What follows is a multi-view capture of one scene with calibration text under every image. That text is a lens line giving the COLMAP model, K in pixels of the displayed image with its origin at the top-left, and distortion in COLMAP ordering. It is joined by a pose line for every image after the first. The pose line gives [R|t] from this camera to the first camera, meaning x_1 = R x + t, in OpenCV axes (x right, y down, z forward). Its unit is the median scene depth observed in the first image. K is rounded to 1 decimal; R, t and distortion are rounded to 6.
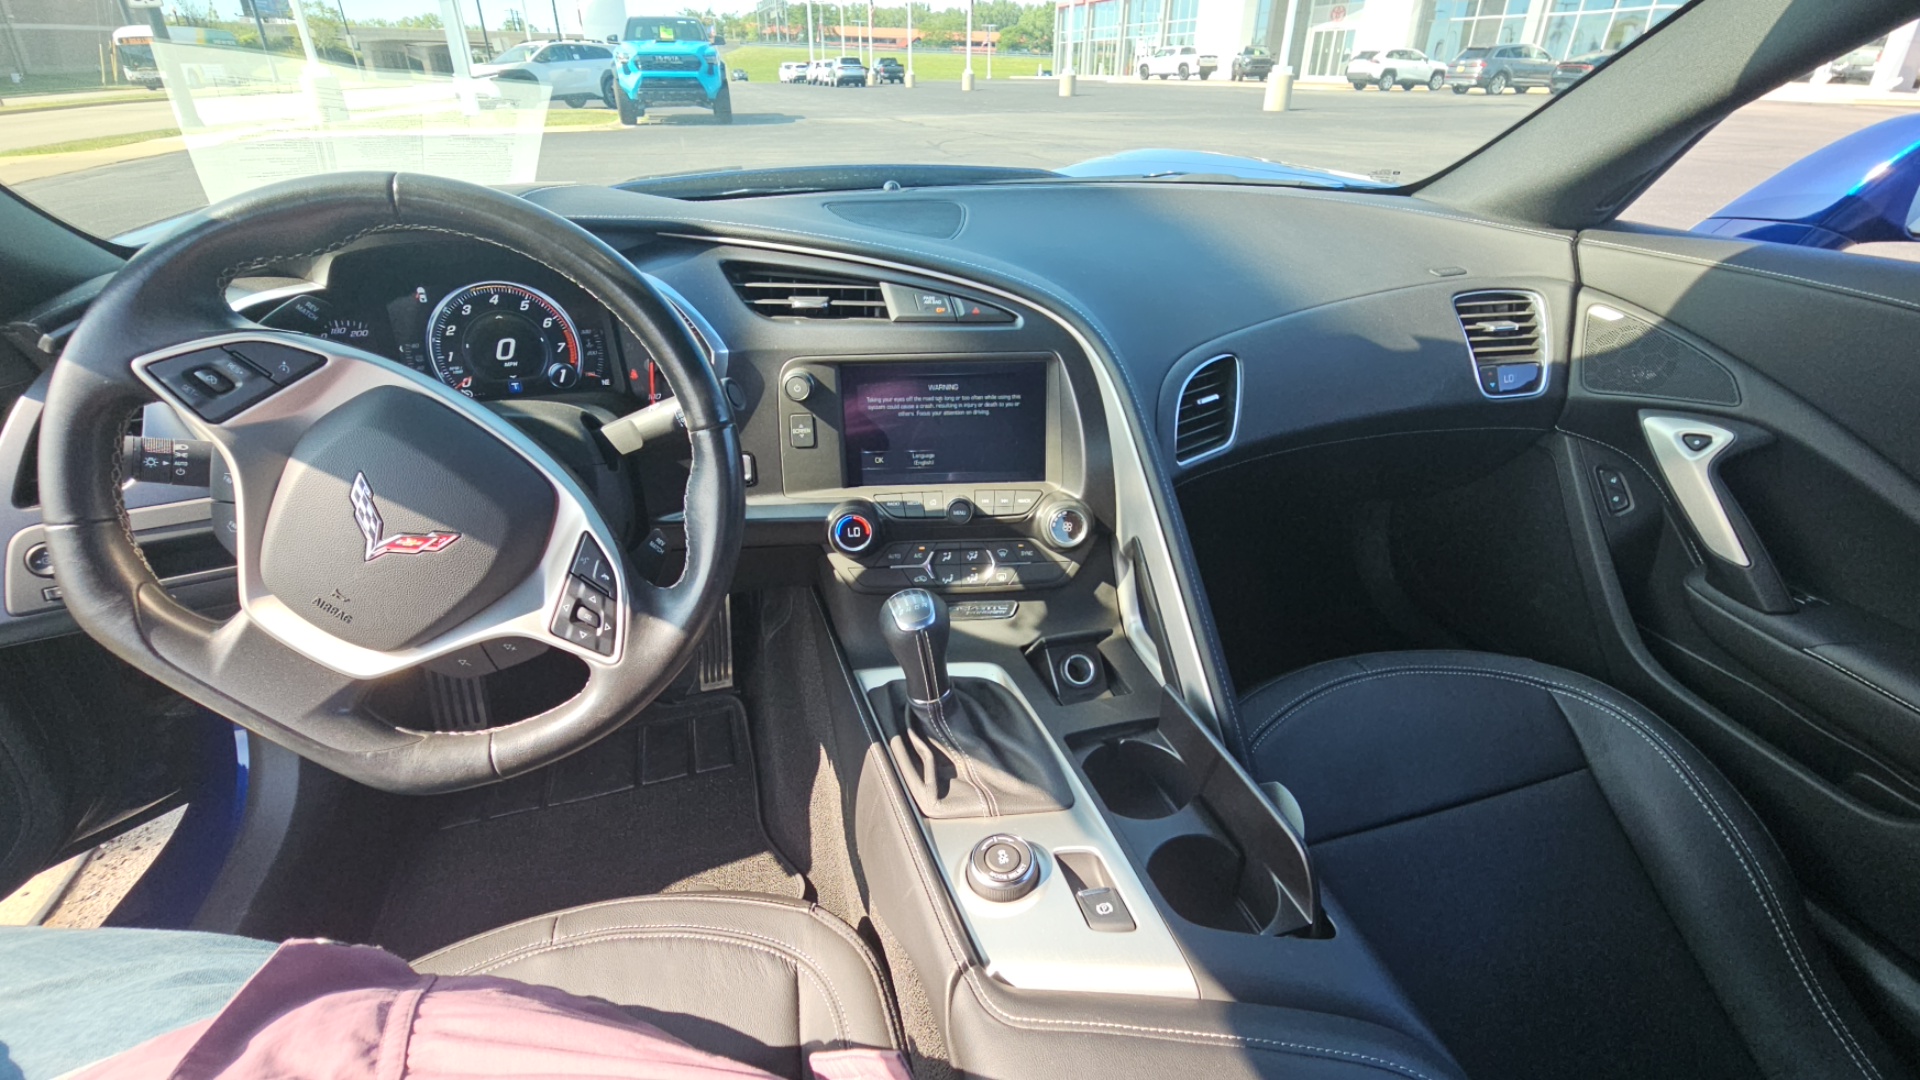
lens RADIAL K [[861.6, 0, 979.6], [0, 861.6, 543.1], [0, 0, 1]] dist [0.000582, -0.000769]
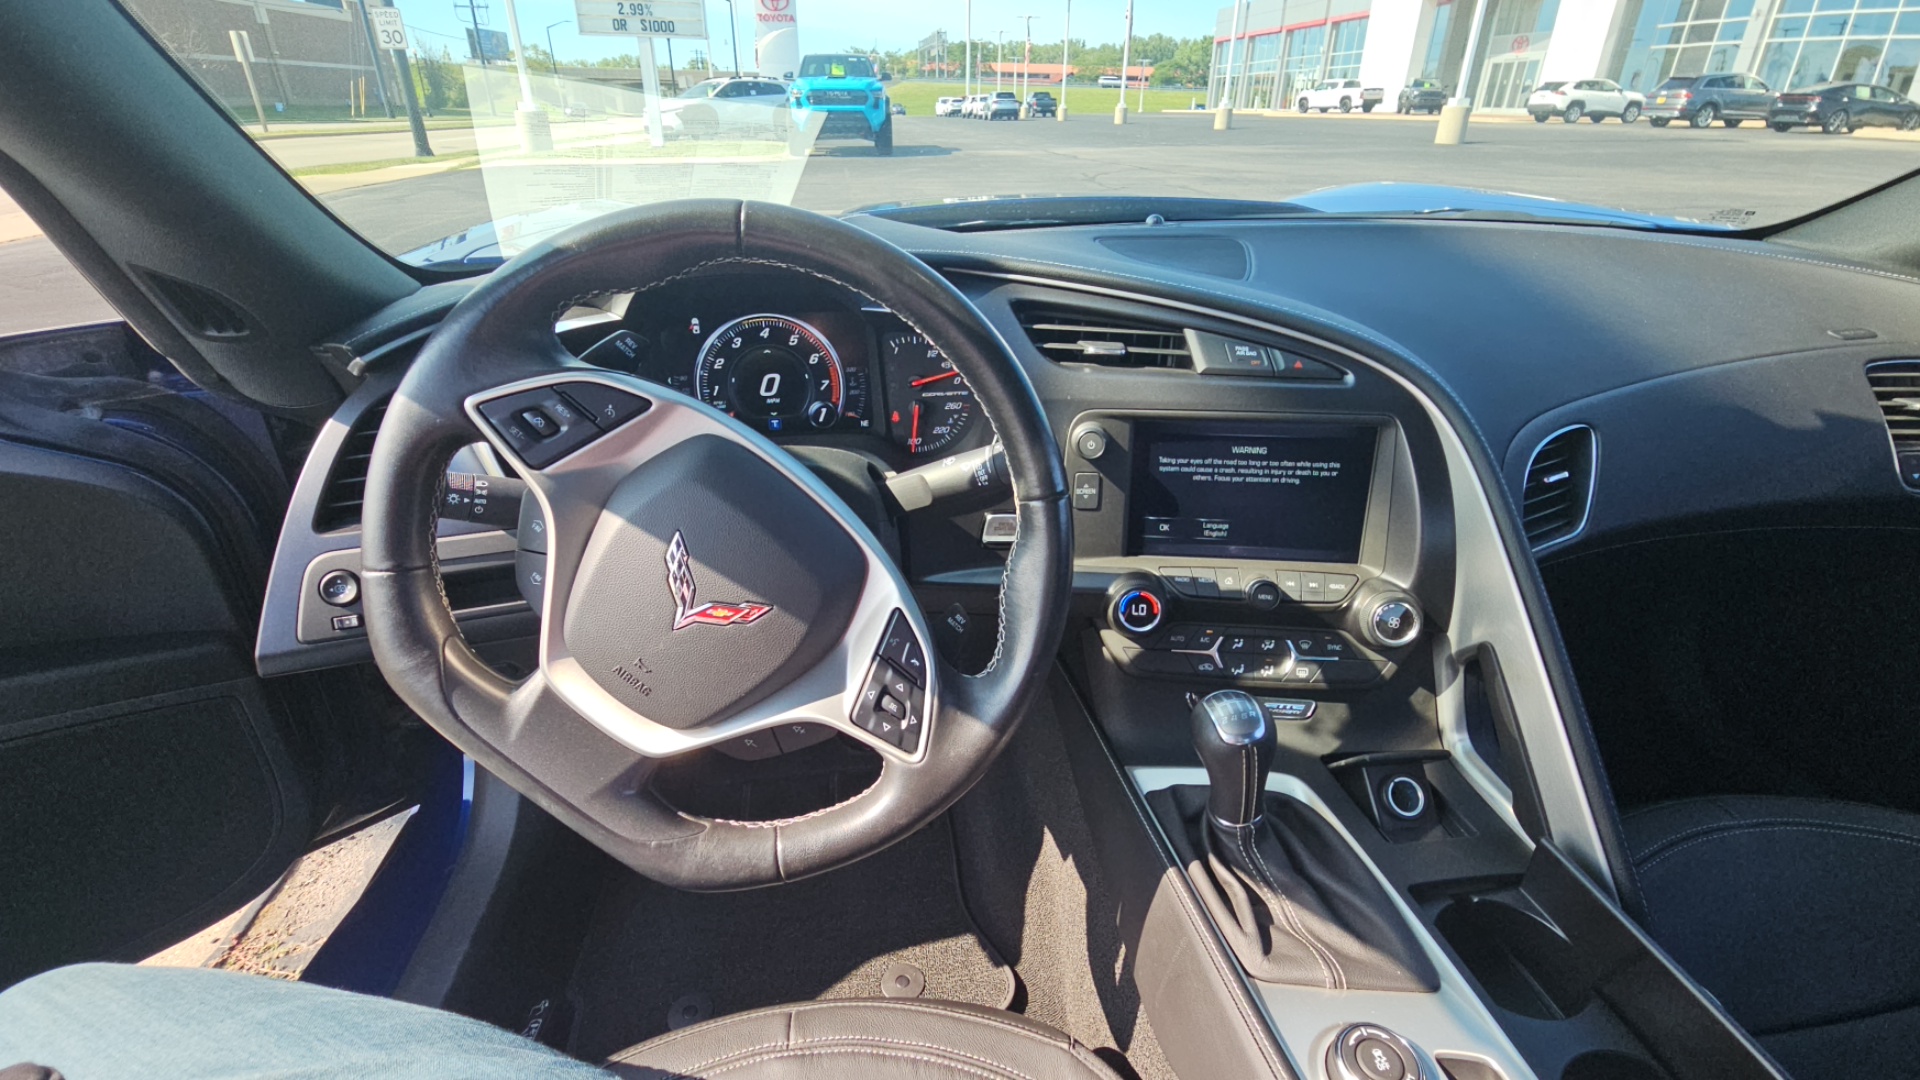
lens RADIAL K [[861.6, 0, 979.6], [0, 861.6, 543.1], [0, 0, 1]] dist [0.000582, -0.000769]
pose [[0.988083, 0.067145, -0.138502, -0.176434], [-0.071399, 0.997110, -0.025974, -0.042878], [0.136357, 0.035553, 0.990022, 0.098499]]
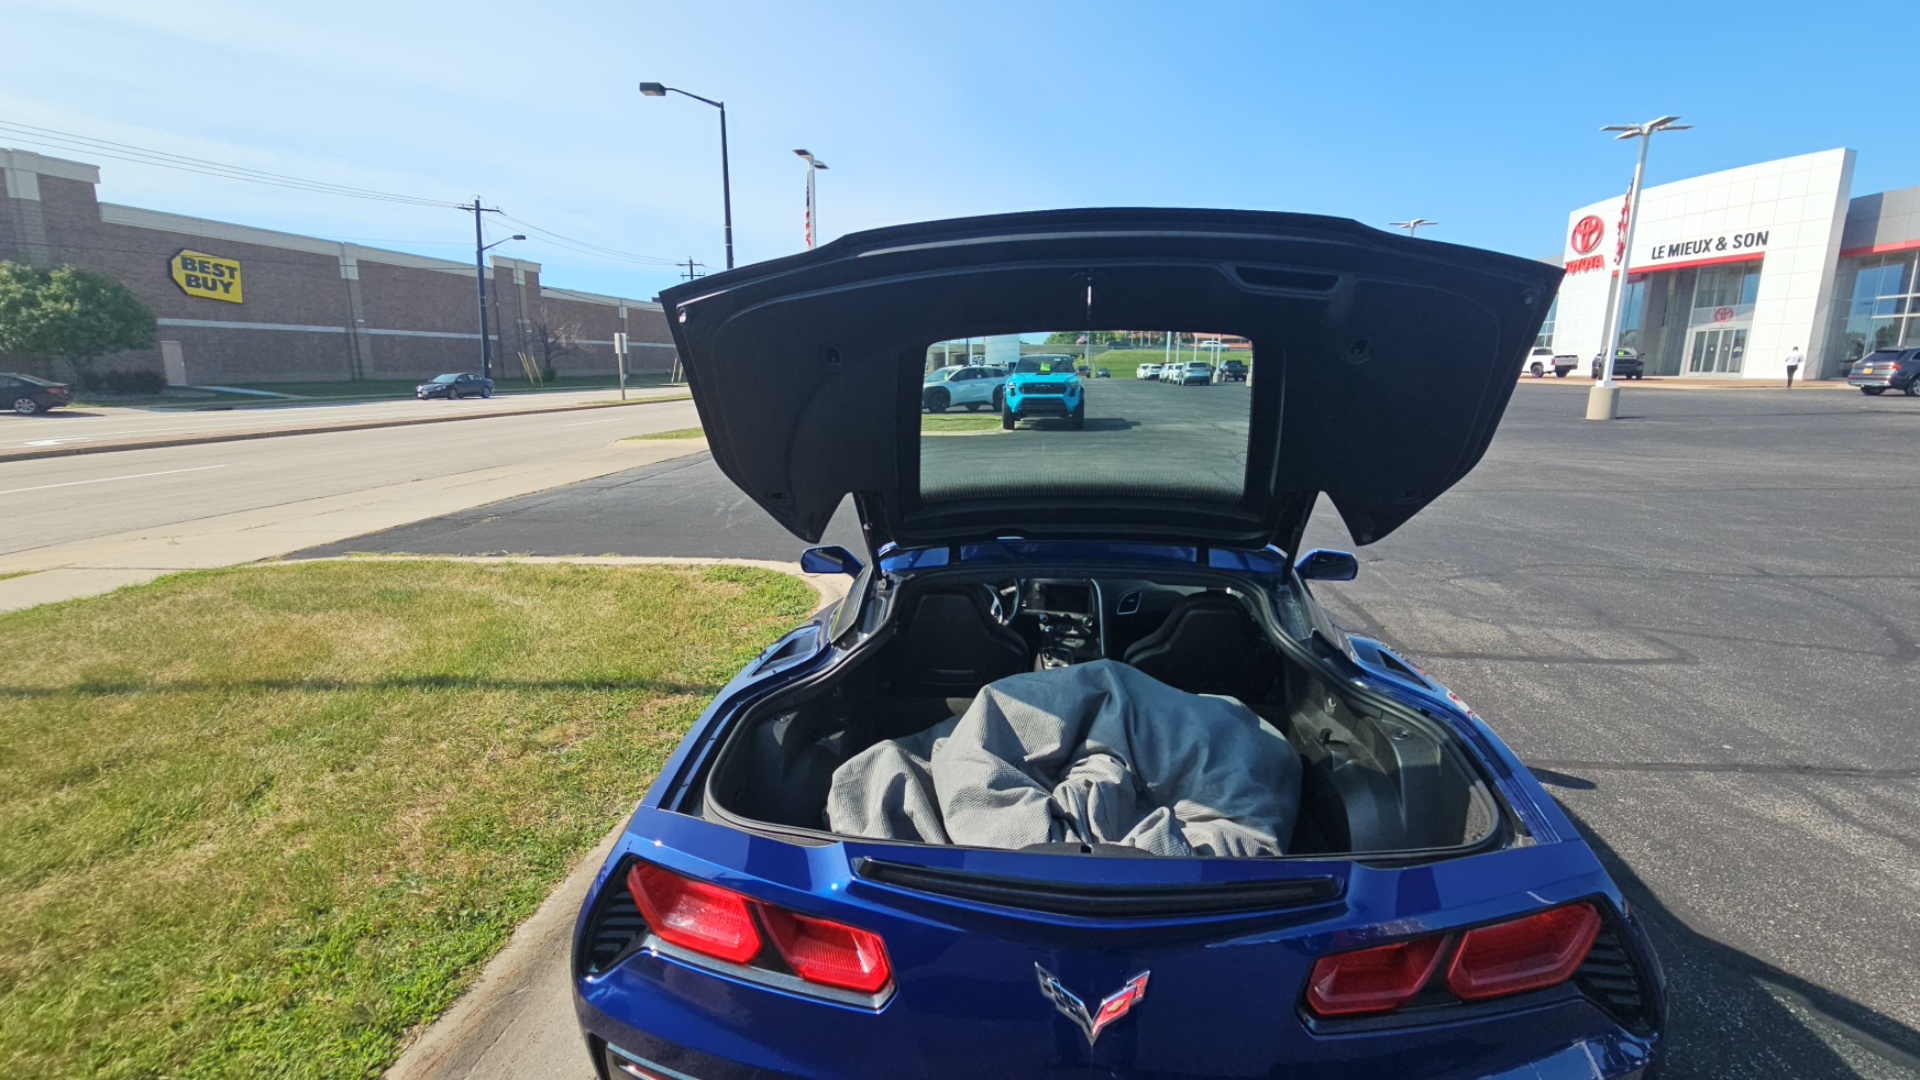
lens RADIAL K [[860.9, 0, 979.1], [0, 860.9, 541.2], [0, 0, 1]] dist [0.007352, -0.005606]
pose [[0.927487, 0.063081, -0.368496, 1.176363], [-0.168460, 0.950443, -0.261302, 0.837486], [0.333751, 0.304431, 0.892150, -3.302331]]
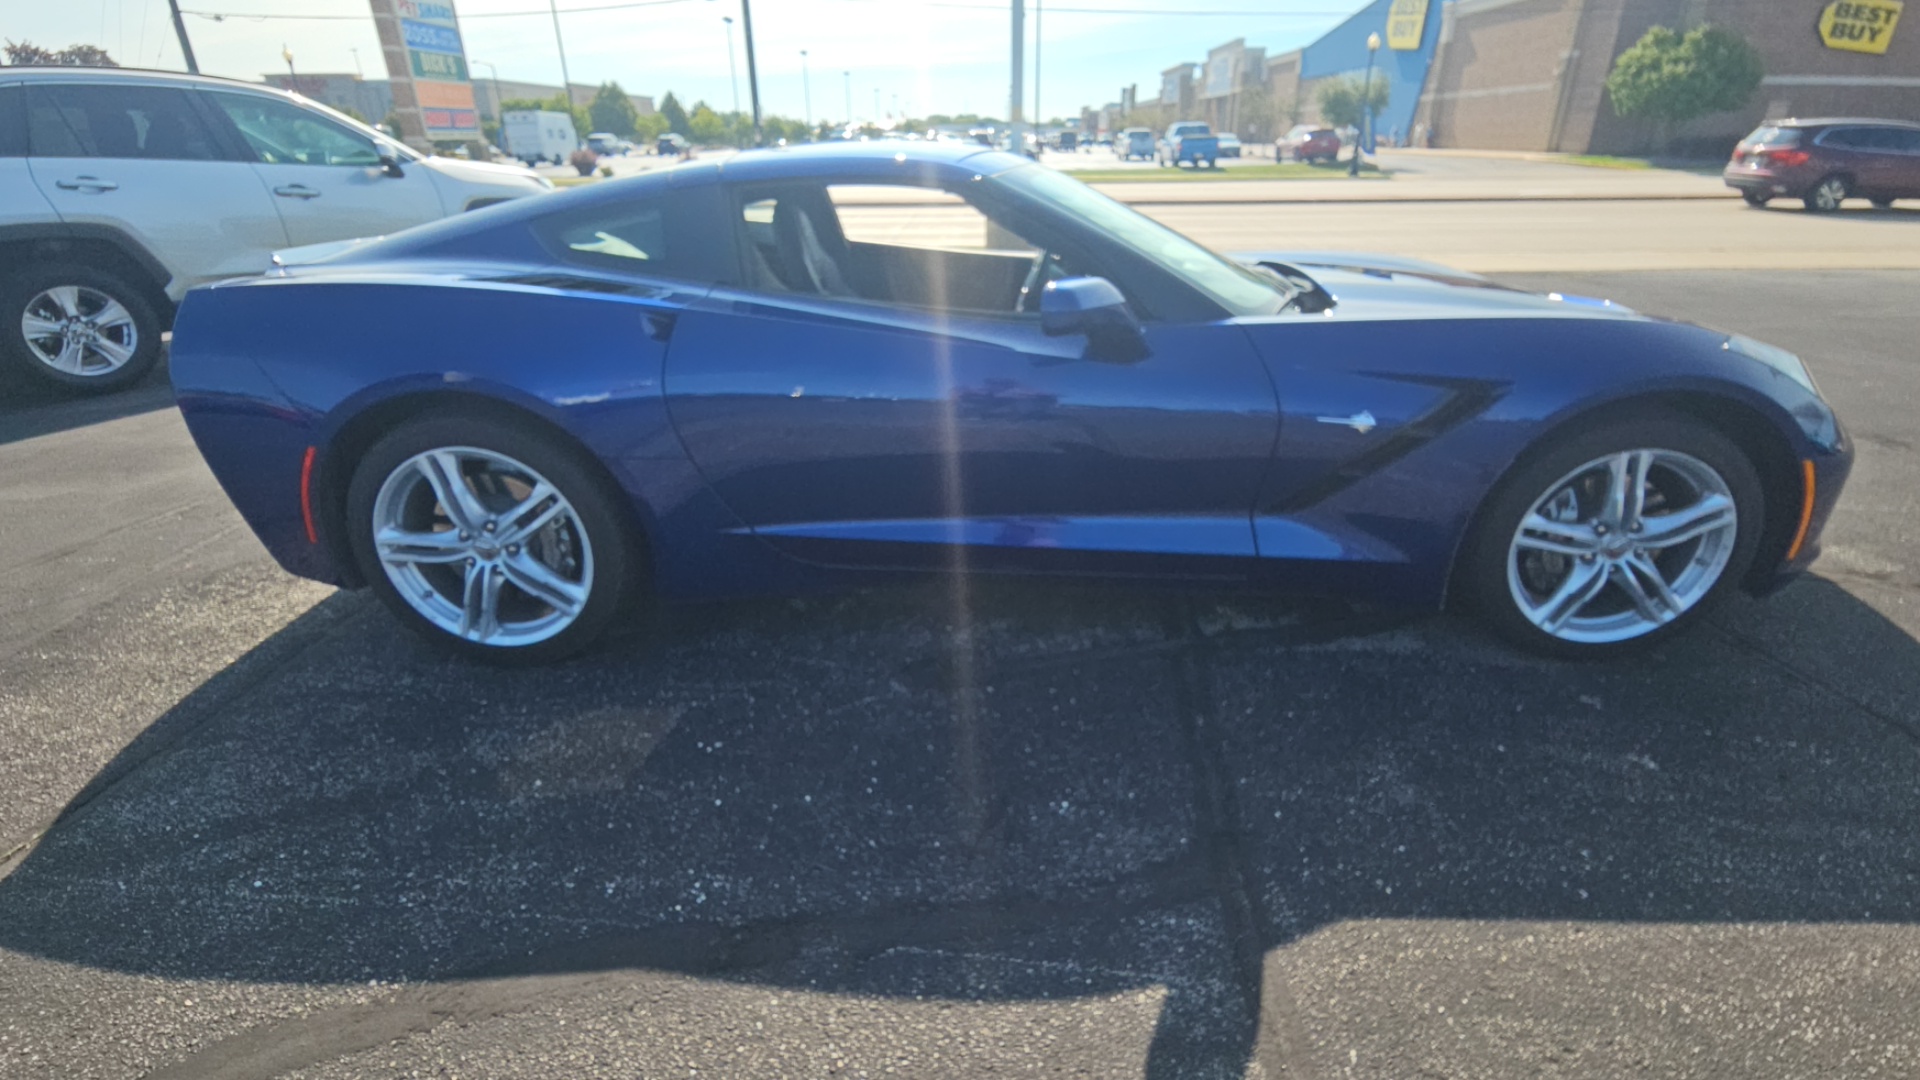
lens RADIAL K [[859.0, 0, 979.1], [0, 859.0, 537.9], [0, 0, 1]] dist [0.022119, -0.014967]
pose [[-0.305956, 0.384678, -0.870870, 3.550280], [-0.449329, 0.748103, 0.488309, -1.000080], [0.839342, 0.540708, -0.056040, 1.293969]]
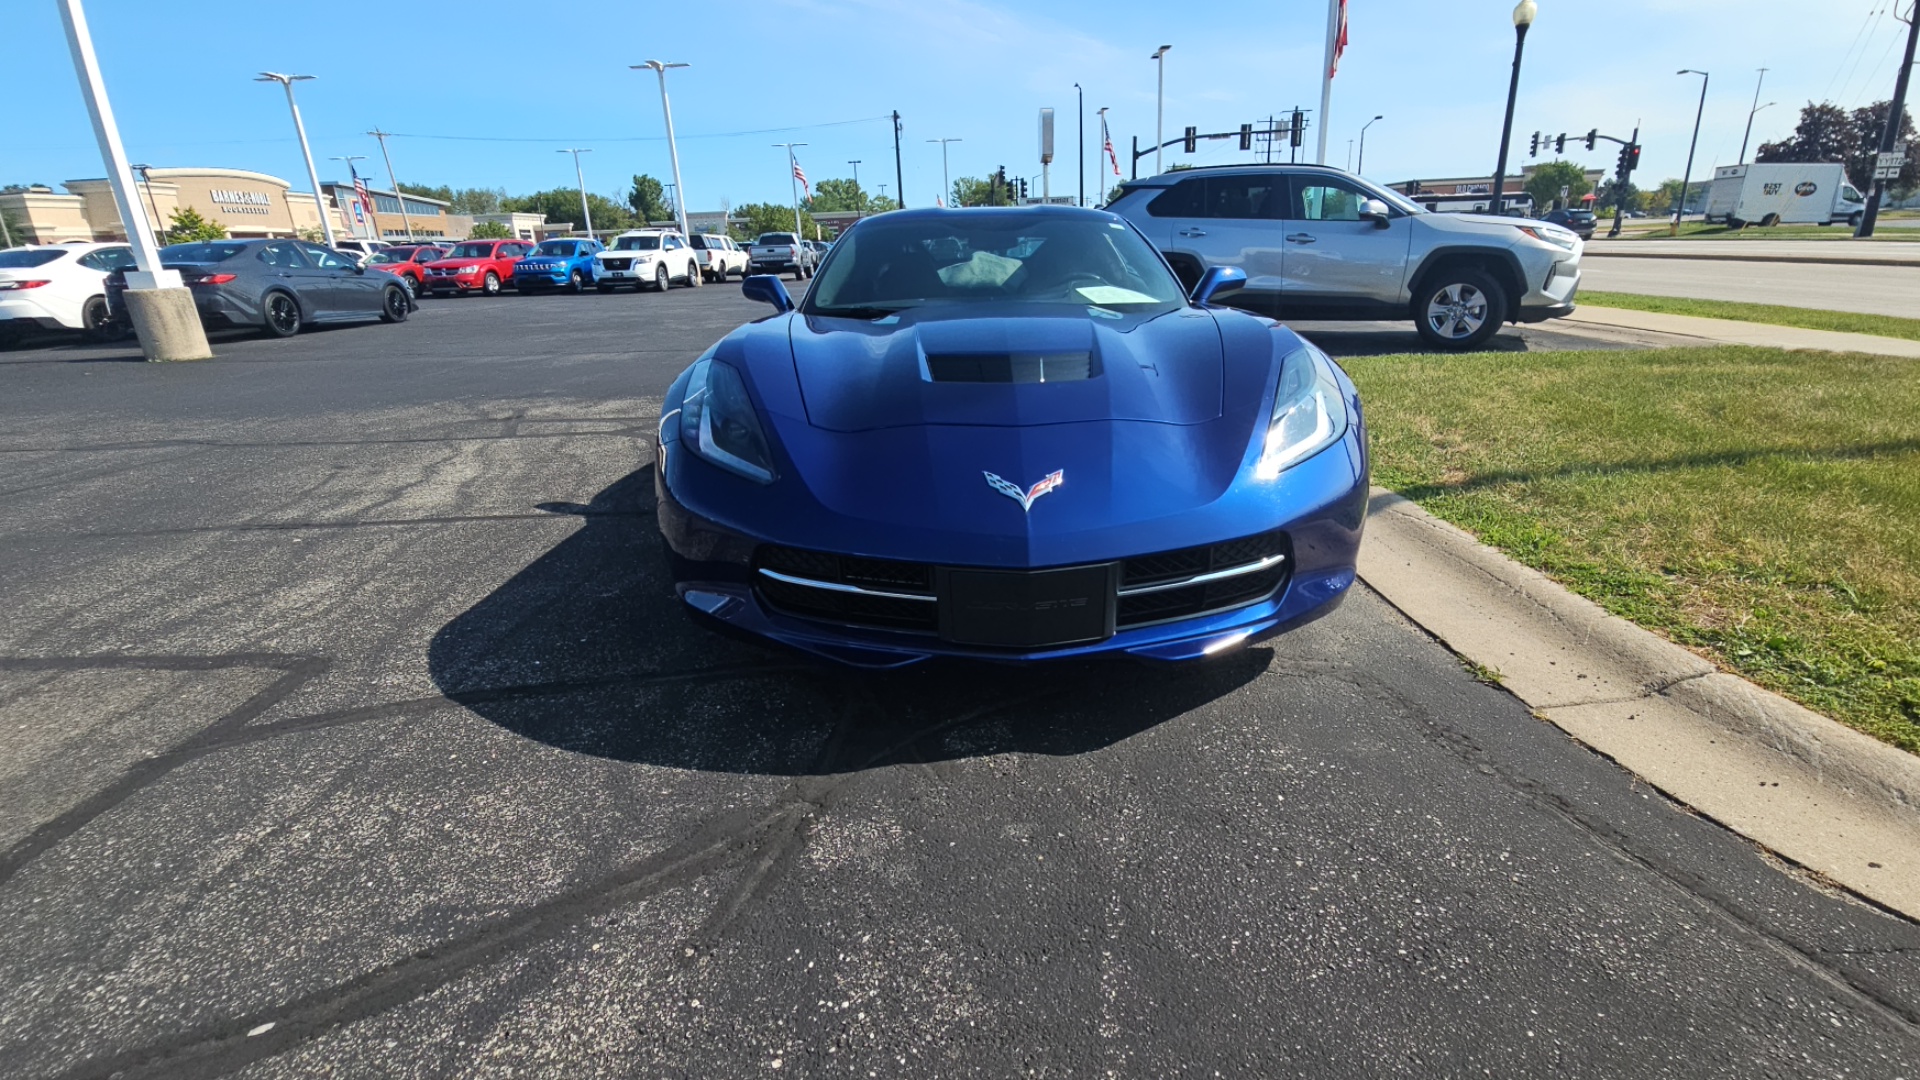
lens RADIAL K [[859.0, 0, 979.1], [0, 859.0, 537.9], [0, 0, 1]] dist [0.022119, -0.014967]
pose [[-0.962420, -0.070675, 0.262209, -1.270257], [0.147296, 0.675321, 0.722665, -2.791773], [-0.228150, 0.734130, -0.639532, 4.825223]]
